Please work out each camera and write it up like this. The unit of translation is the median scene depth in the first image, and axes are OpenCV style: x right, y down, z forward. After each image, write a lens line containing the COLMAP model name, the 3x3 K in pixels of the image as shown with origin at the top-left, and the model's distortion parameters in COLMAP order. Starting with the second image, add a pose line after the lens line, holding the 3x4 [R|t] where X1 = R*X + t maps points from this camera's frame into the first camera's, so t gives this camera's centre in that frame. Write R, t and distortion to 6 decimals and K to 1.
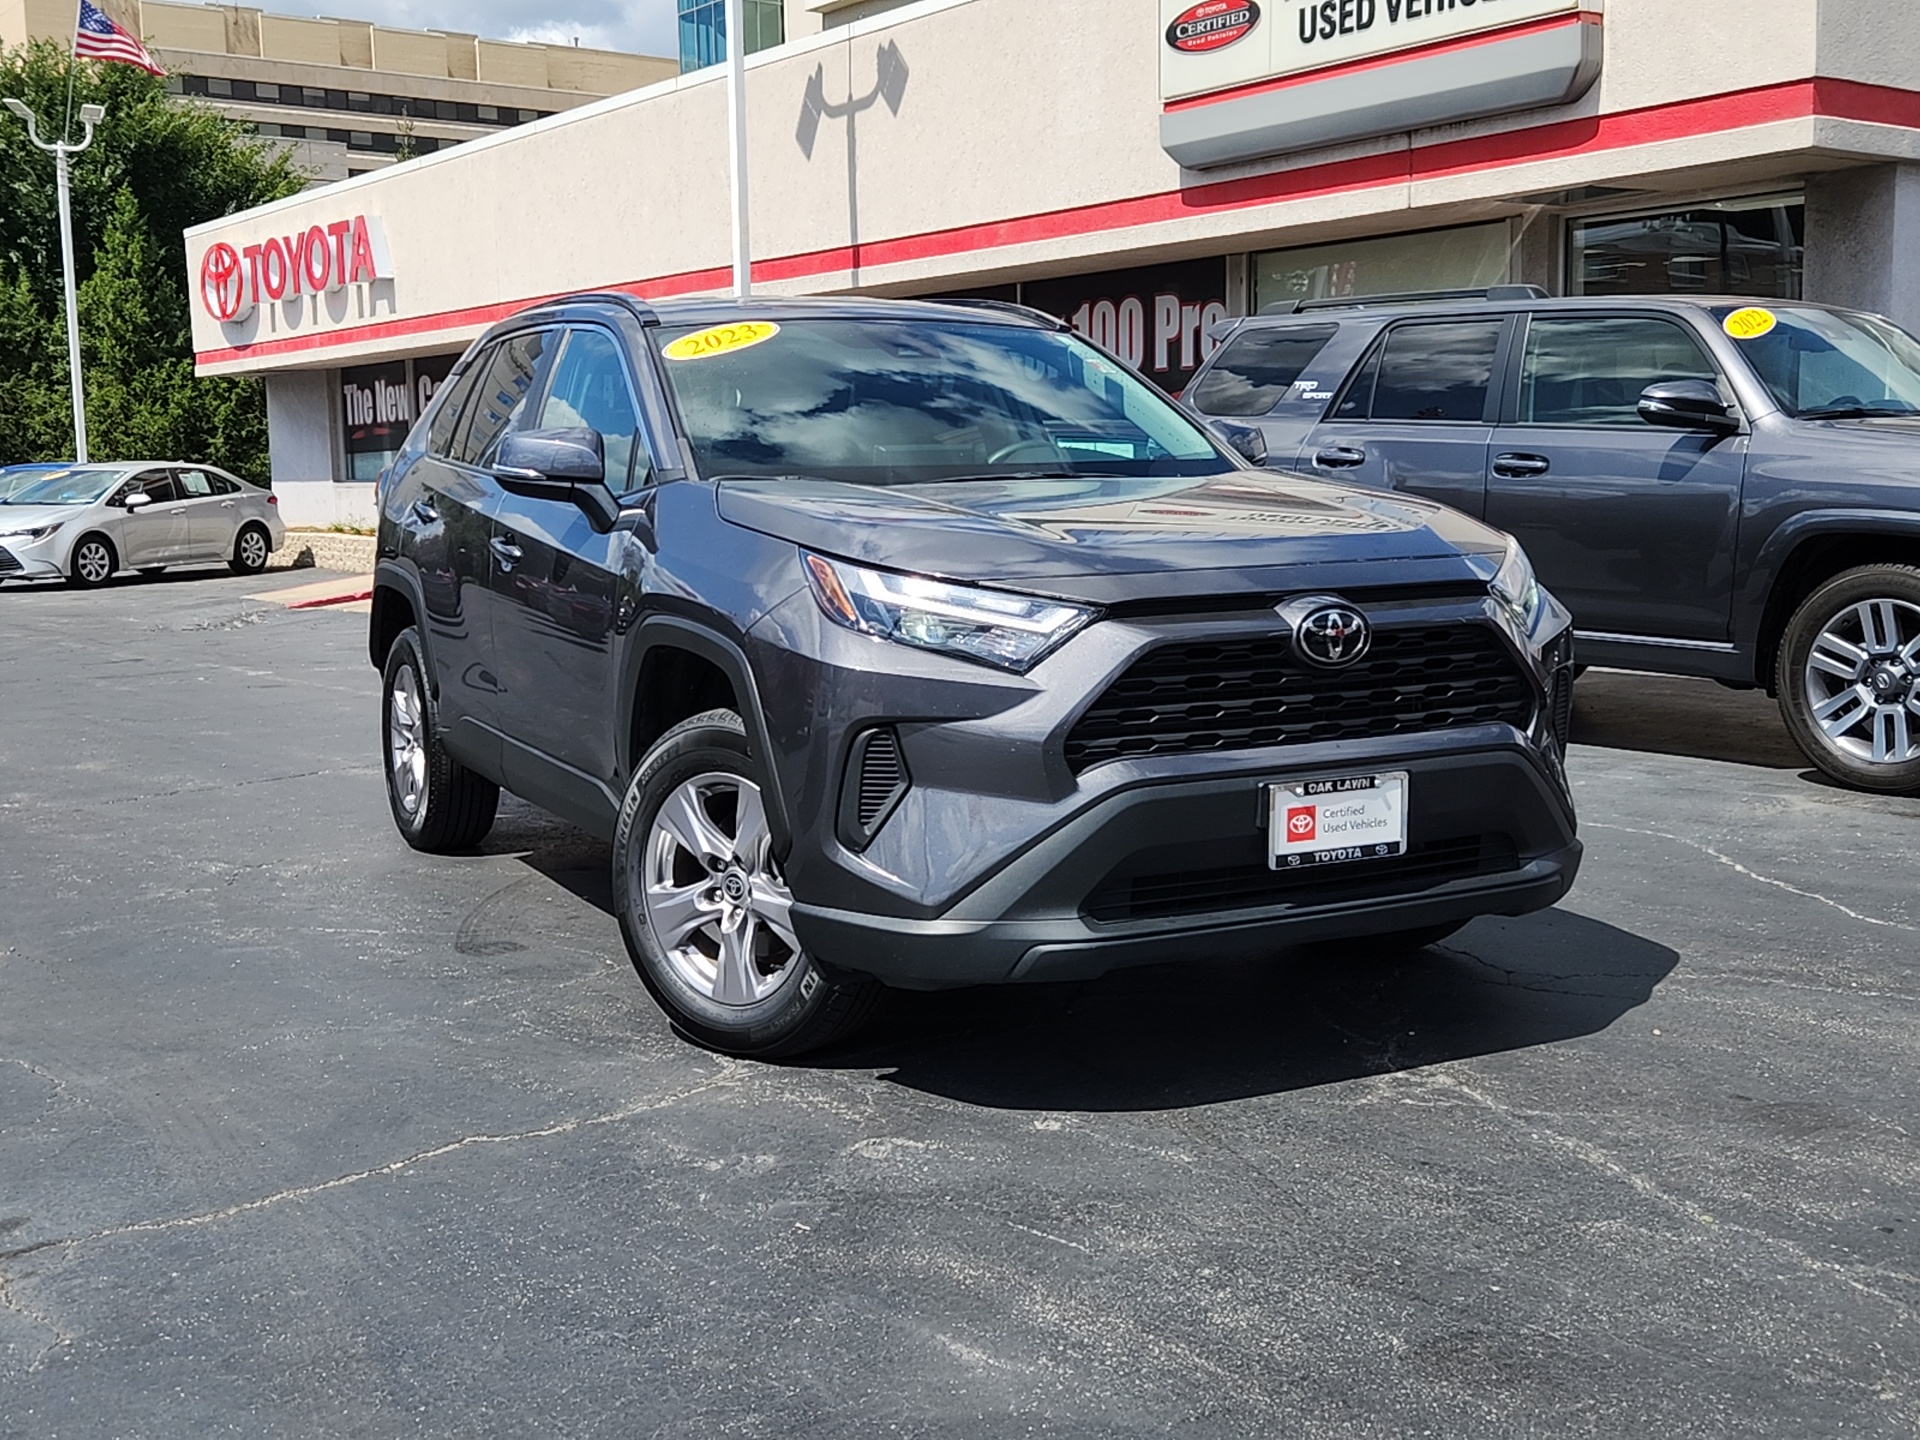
lens RADIAL K [[2262.7, 0, 996.9], [0, 2262.7, 707.4], [0, 0, 1]] dist [0.108826, -0.198133]
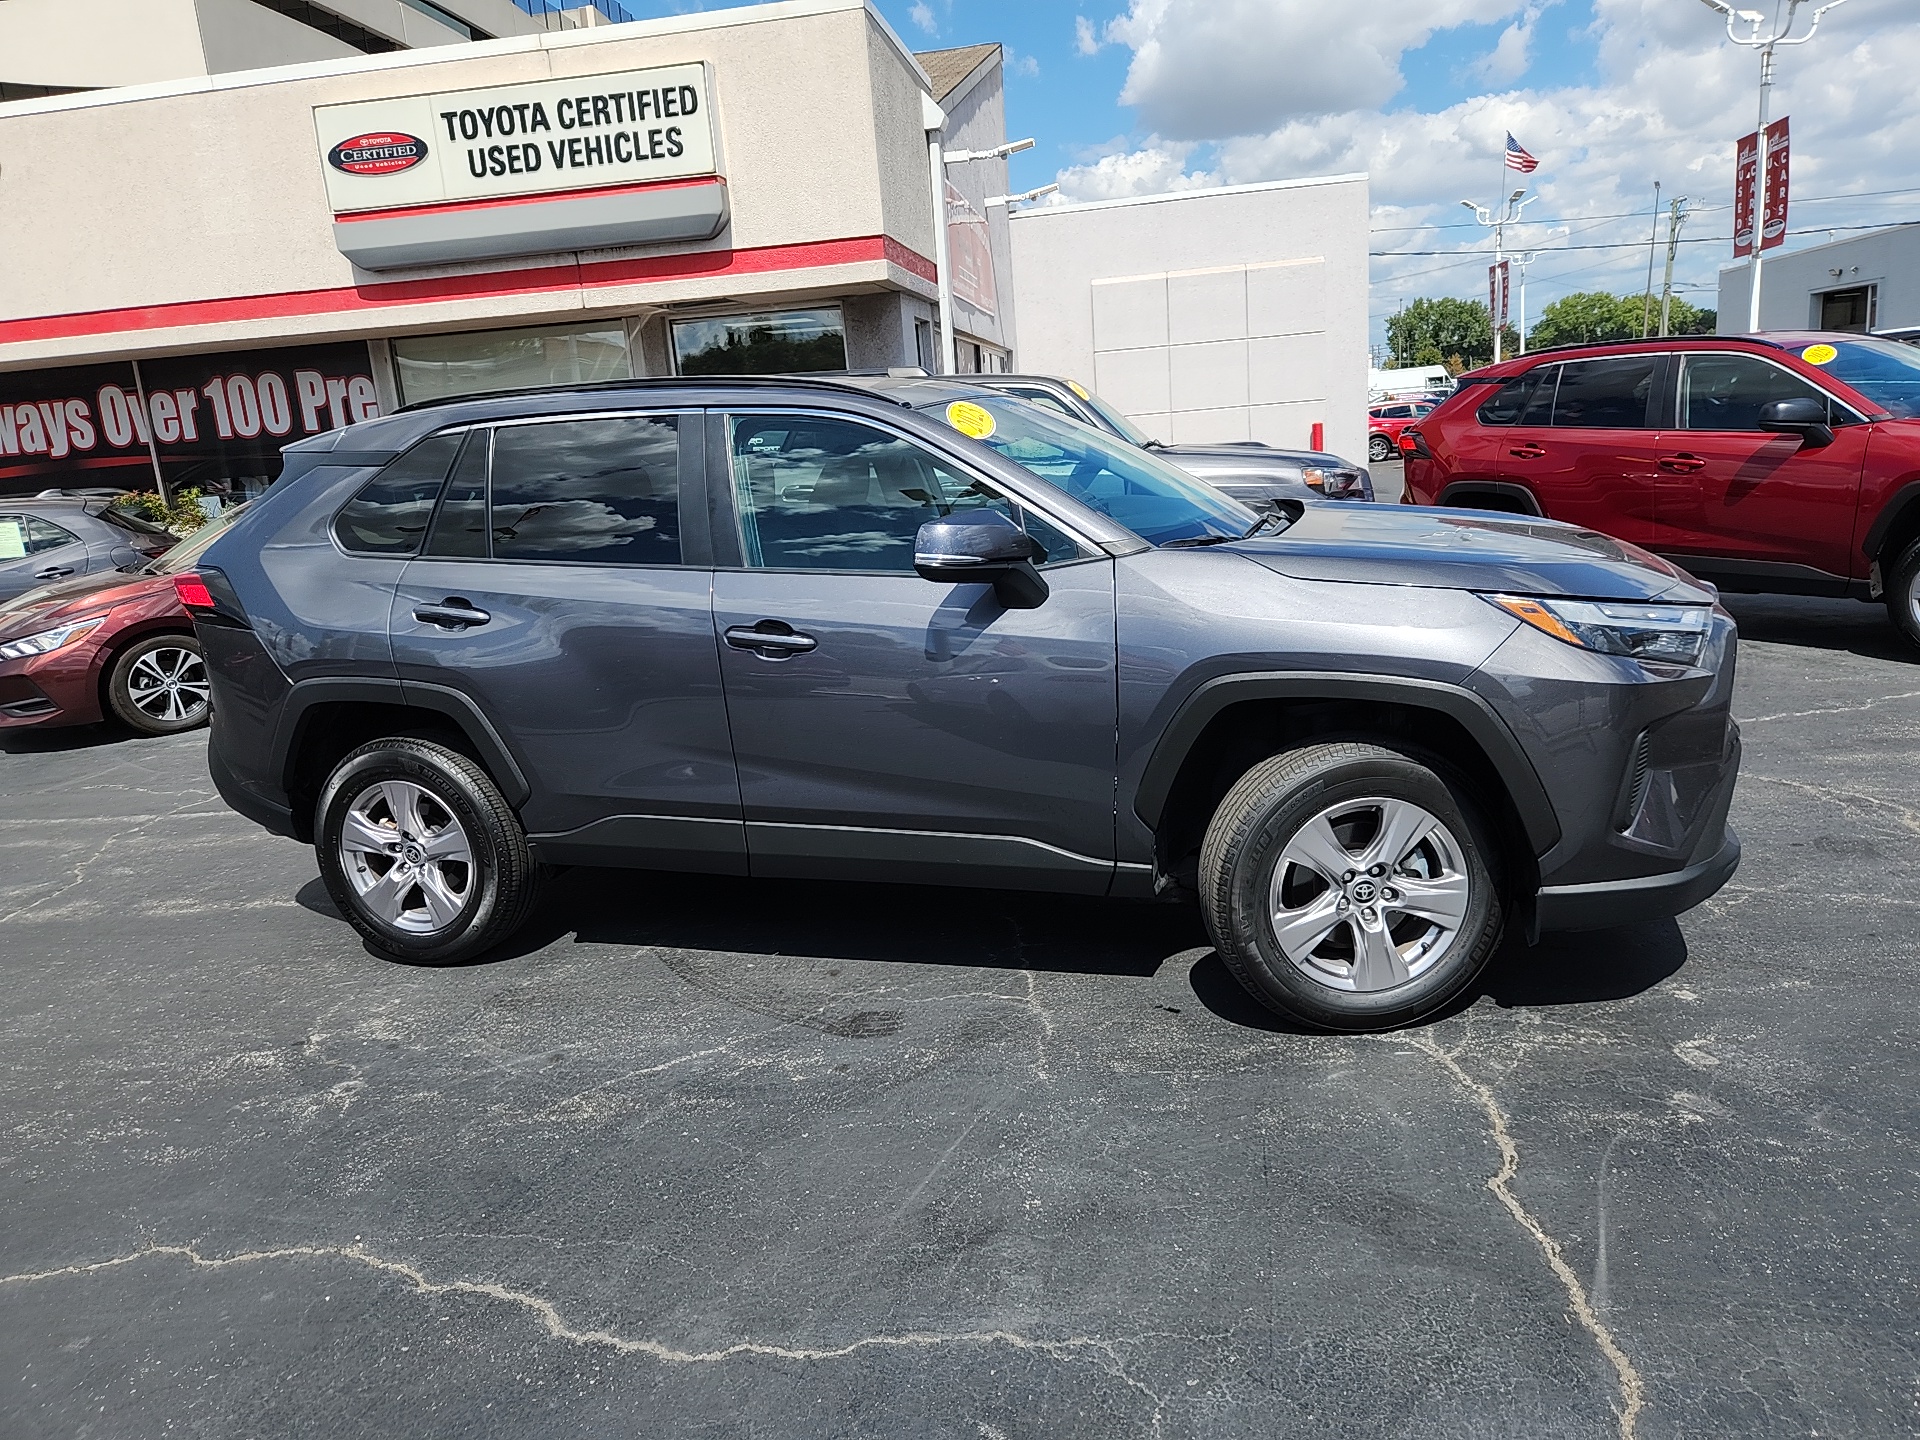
lens RADIAL K [[1340.9, 0, 960.0], [0, 1340.9, 720.0], [0, 0, 1]] dist [0.043521, -0.038688]
pose [[0.686924, -0.185891, 0.702552, -0.284588], [0.133975, 0.982555, 0.128984, -0.048270], [-0.714273, 0.005522, 0.699845, 0.263575]]
